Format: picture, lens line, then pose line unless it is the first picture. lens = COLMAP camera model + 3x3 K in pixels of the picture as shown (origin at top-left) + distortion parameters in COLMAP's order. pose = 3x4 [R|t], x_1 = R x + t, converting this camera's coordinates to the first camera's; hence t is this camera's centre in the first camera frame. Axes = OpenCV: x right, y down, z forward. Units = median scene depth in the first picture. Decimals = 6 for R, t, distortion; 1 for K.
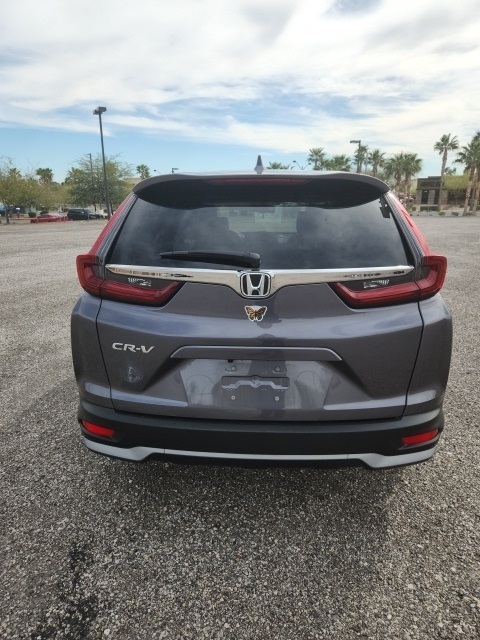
lens RADIAL K [[434.1, 0, 240.0], [0, 434.1, 320.0], [0, 0, 1]] dist [0.065783, -0.063256]
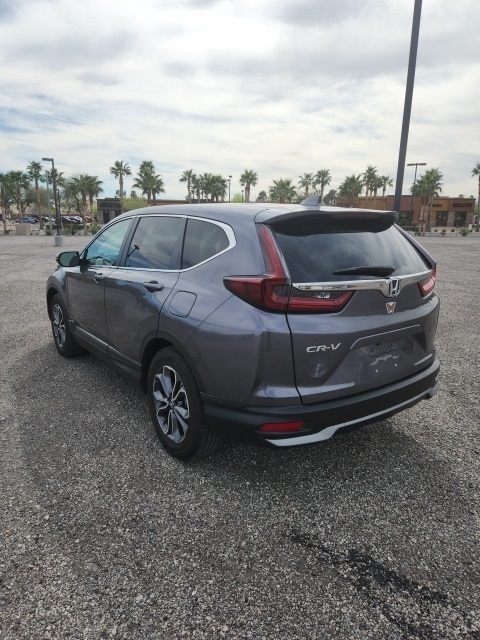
lens RADIAL K [[434.1, 0, 240.0], [0, 434.1, 320.0], [0, 0, 1]] dist [0.065783, -0.063256]
pose [[0.766593, -0.133889, 0.628019, -0.074680], [0.159036, 0.987138, 0.016324, -0.004556], [-0.622127, 0.087364, 0.778027, 0.010727]]
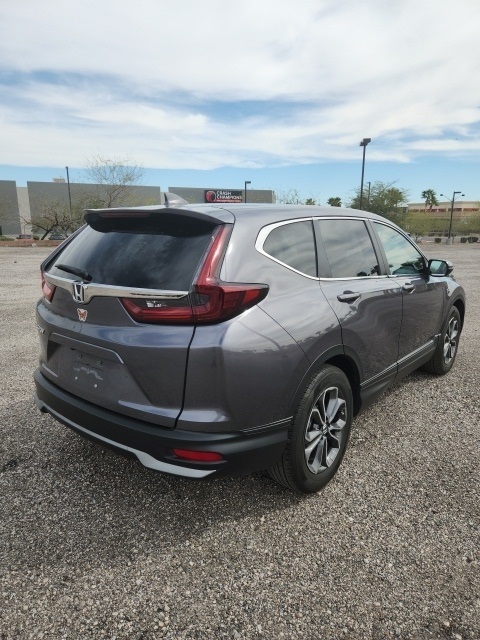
lens RADIAL K [[435.4, 0, 240.0], [0, 435.4, 320.0], [0, 0, 1]] dist [0.074766, -0.061888]
pose [[0.802703, 0.134485, -0.581018, 0.070080], [-0.166803, 0.985988, -0.002224, -0.004493], [0.572577, 0.098701, 0.813888, 0.011420]]
